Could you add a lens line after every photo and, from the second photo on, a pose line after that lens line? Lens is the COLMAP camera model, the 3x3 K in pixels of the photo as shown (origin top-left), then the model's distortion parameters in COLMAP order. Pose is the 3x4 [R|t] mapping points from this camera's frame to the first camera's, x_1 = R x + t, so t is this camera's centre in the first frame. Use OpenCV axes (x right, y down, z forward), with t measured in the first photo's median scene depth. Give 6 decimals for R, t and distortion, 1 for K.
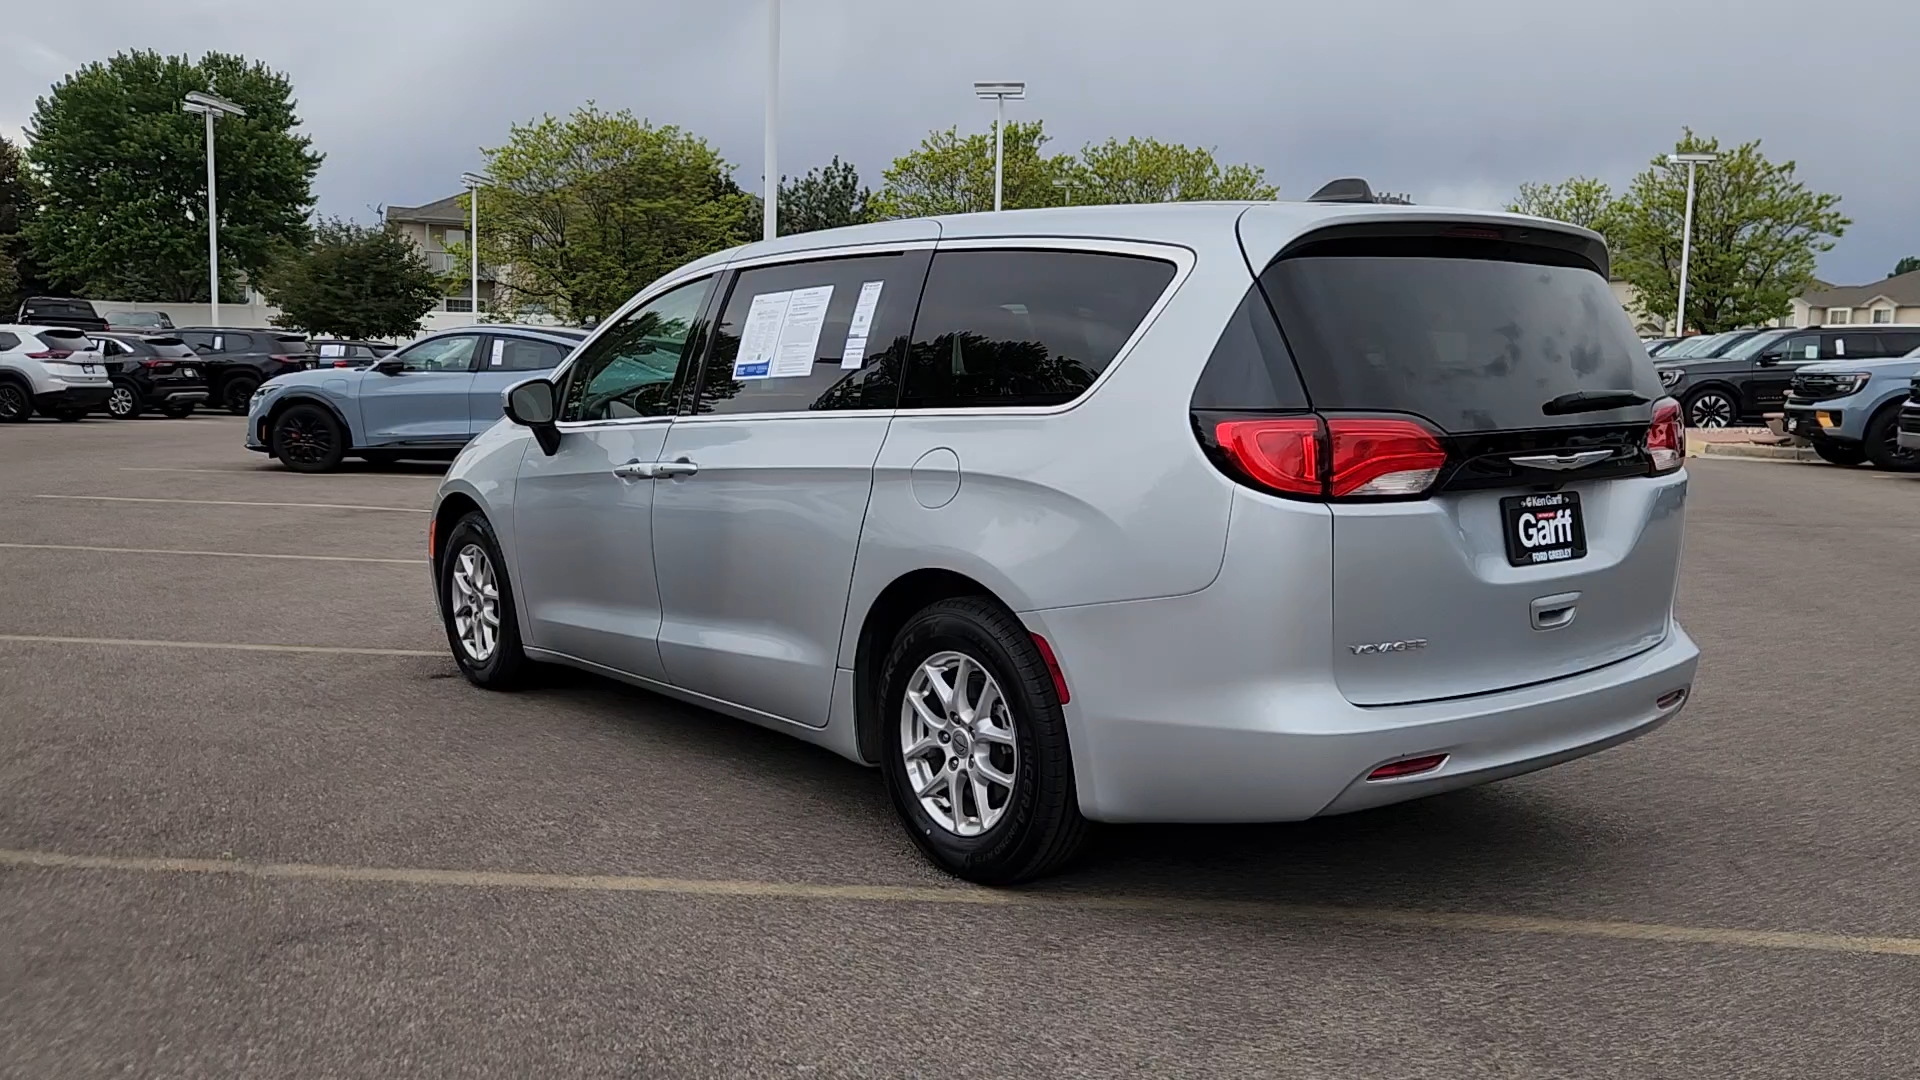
lens RADIAL K [[1628.2, 0, 952.0], [0, 1628.2, 543.1], [0, 0, 1]] dist [0.033170, -0.015677]
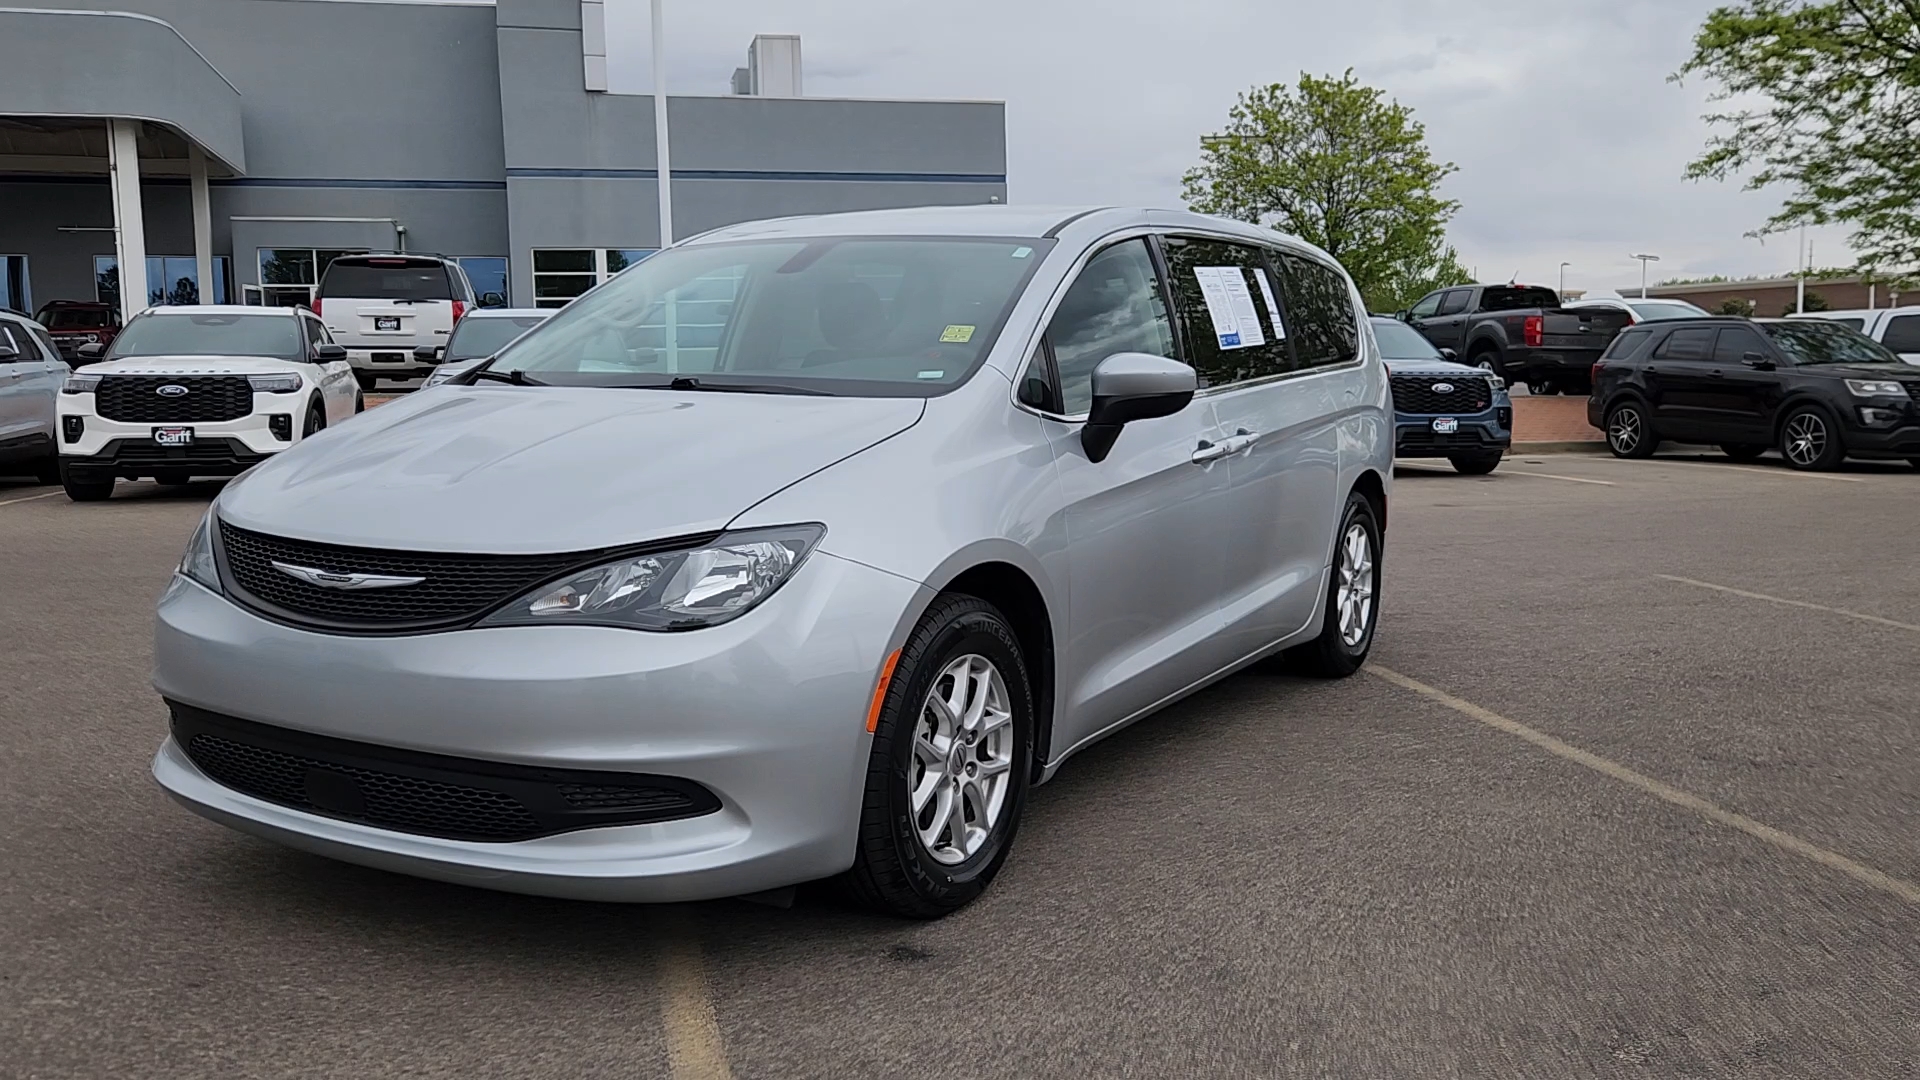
lens RADIAL K [[1628.2, 0, 971.8], [0, 1628.2, 571.0], [0, 0, 1]] dist [0.033170, -0.015677]
pose [[-0.379943, -0.132903, 0.915412, -1.234731], [0.096995, 0.978445, 0.182312, -0.200220], [-0.919910, 0.158059, -0.358863, 1.848439]]
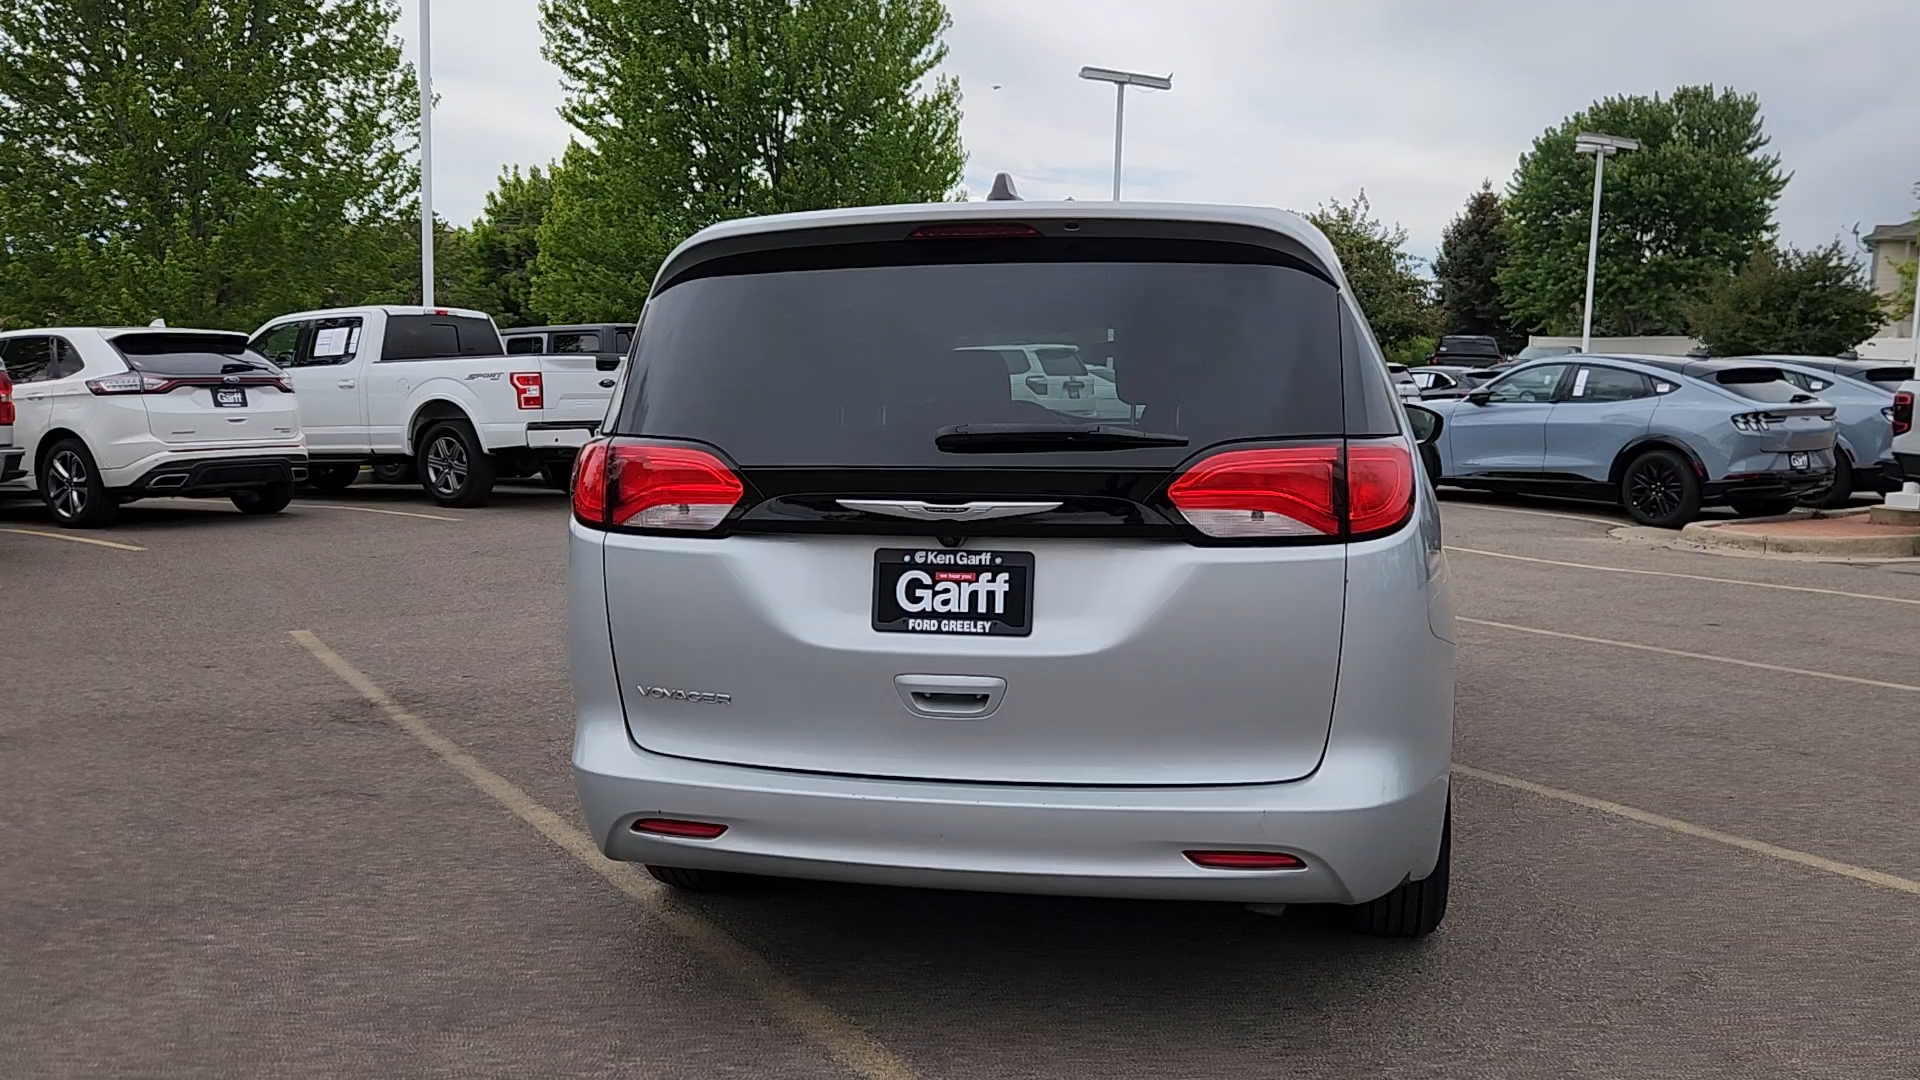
lens RADIAL K [[1628.2, 0, 946.8], [0, 1628.2, 546.2], [0, 0, 1]] dist [0.033170, -0.015677]
pose [[0.634791, 0.075092, -0.769026, 0.899565], [-0.089043, 0.995745, 0.023730, -0.046465], [0.767536, 0.053413, 0.638777, 0.443426]]
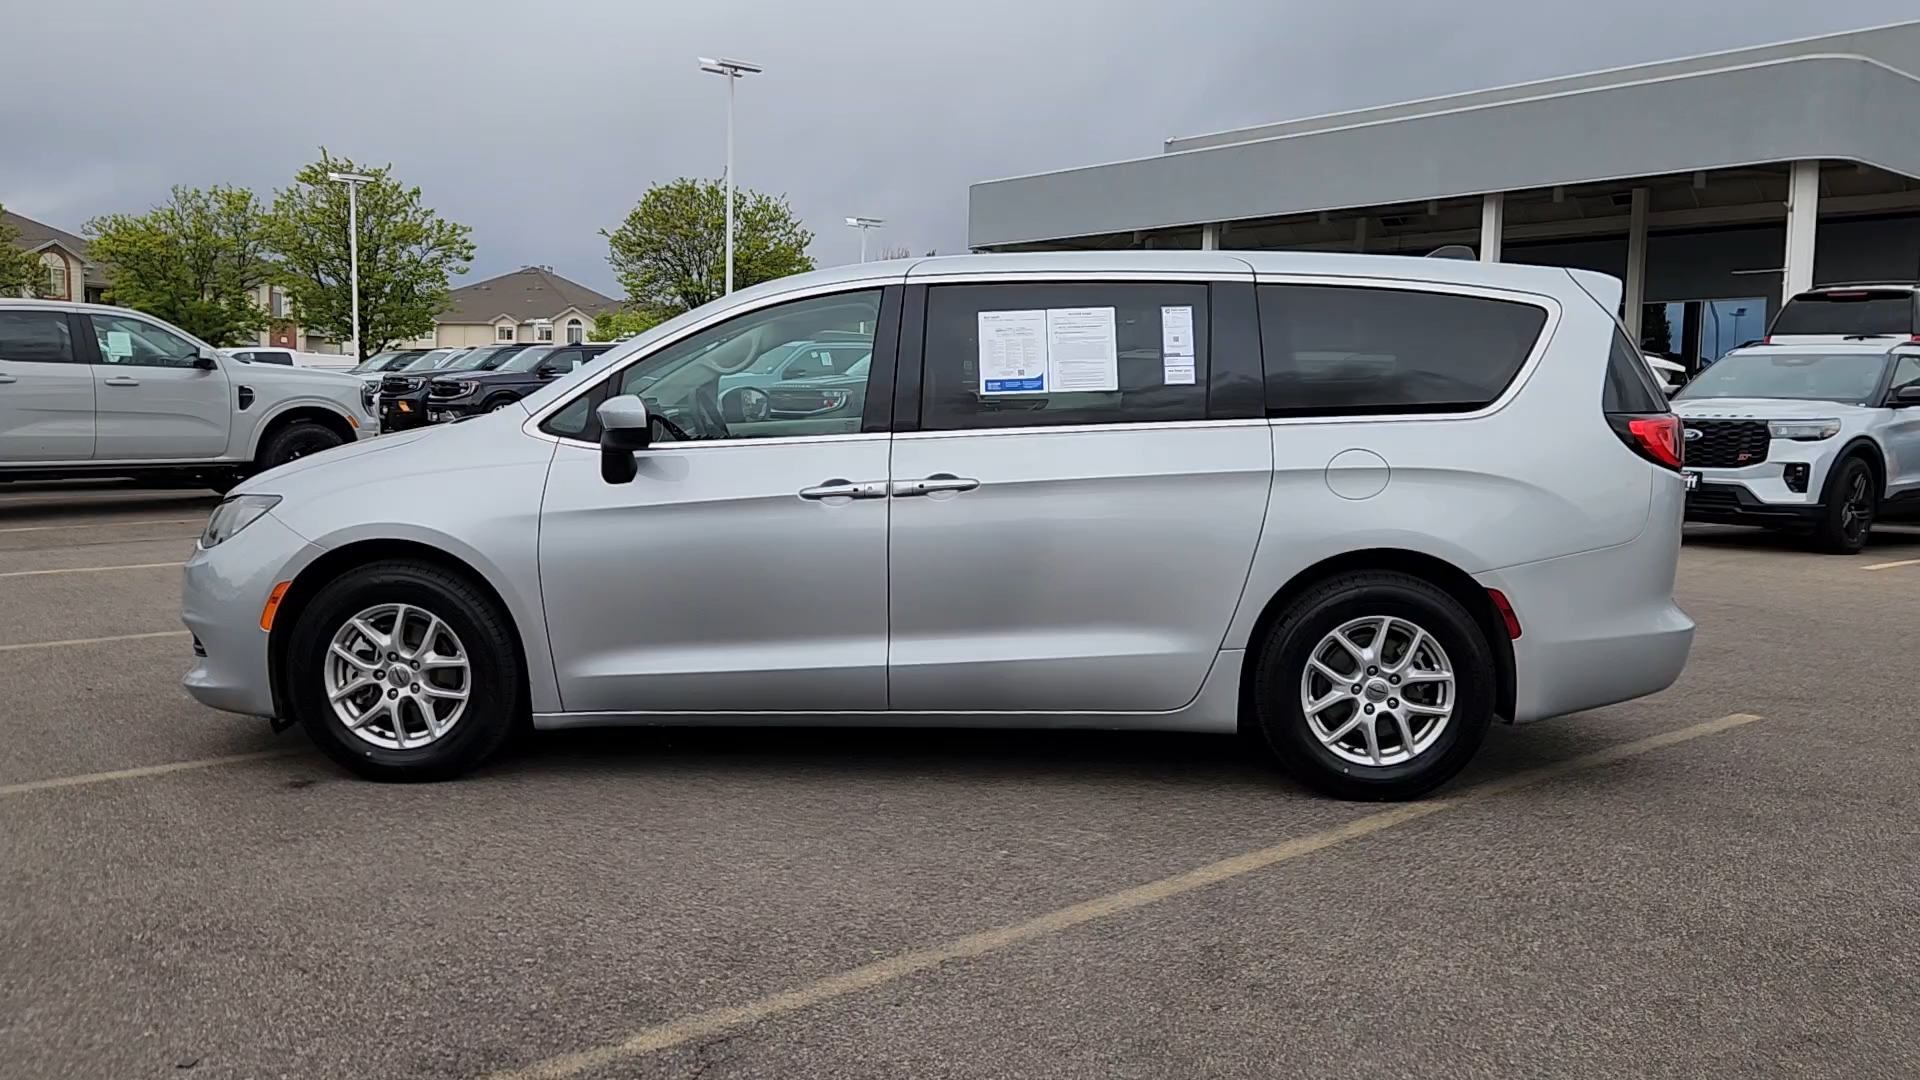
lens RADIAL K [[1628.2, 0, 960.3], [0, 1628.2, 526.8], [0, 0, 1]] dist [0.033170, -0.015677]
pose [[0.656587, -0.066124, 0.751346, -1.093794], [0.078082, 0.996756, 0.019488, -0.047161], [-0.750198, 0.045872, 0.659620, 0.416211]]
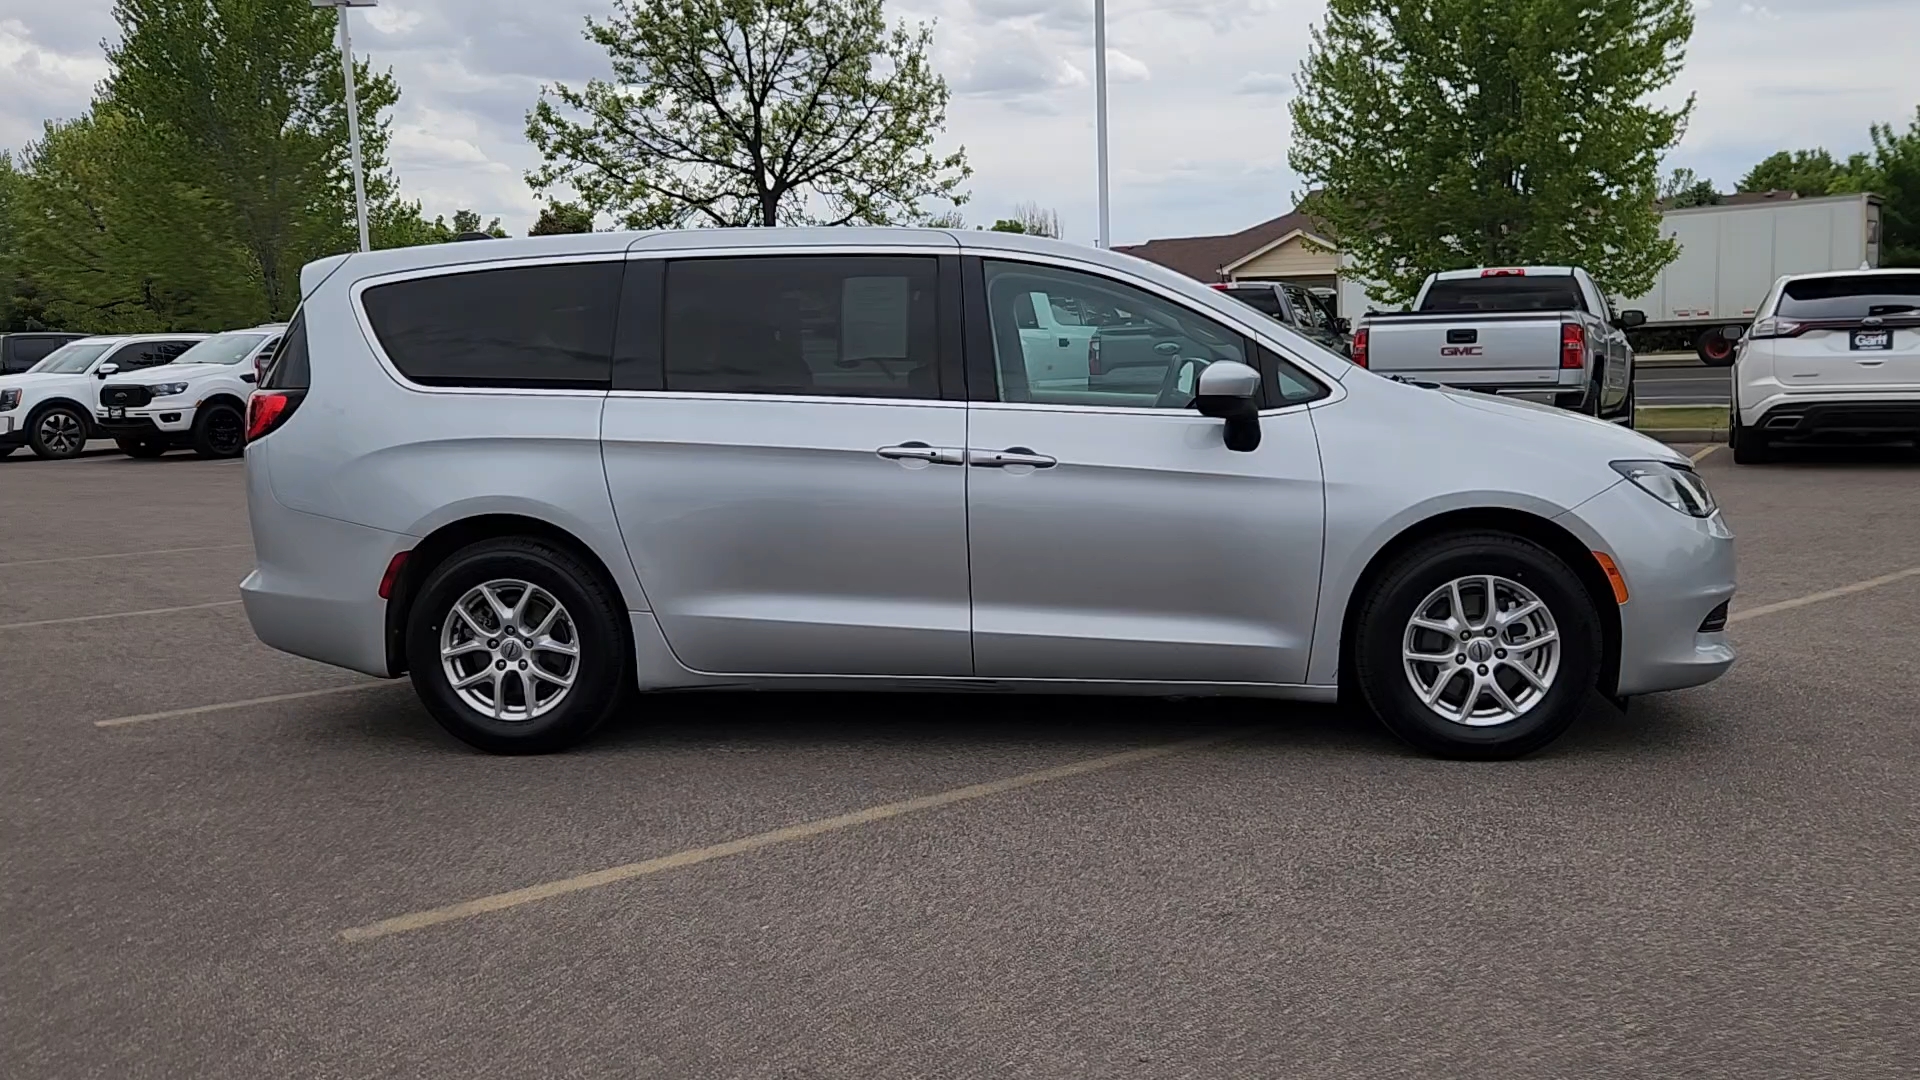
lens RADIAL K [[1628.2, 0, 945.2], [0, 1628.2, 547.0], [0, 0, 1]] dist [0.033170, -0.015677]
pose [[-0.697380, 0.099868, -0.709710, 1.019084], [-0.061893, 0.978153, 0.198460, -0.264266], [0.714024, 0.182328, -0.675963, 2.349737]]
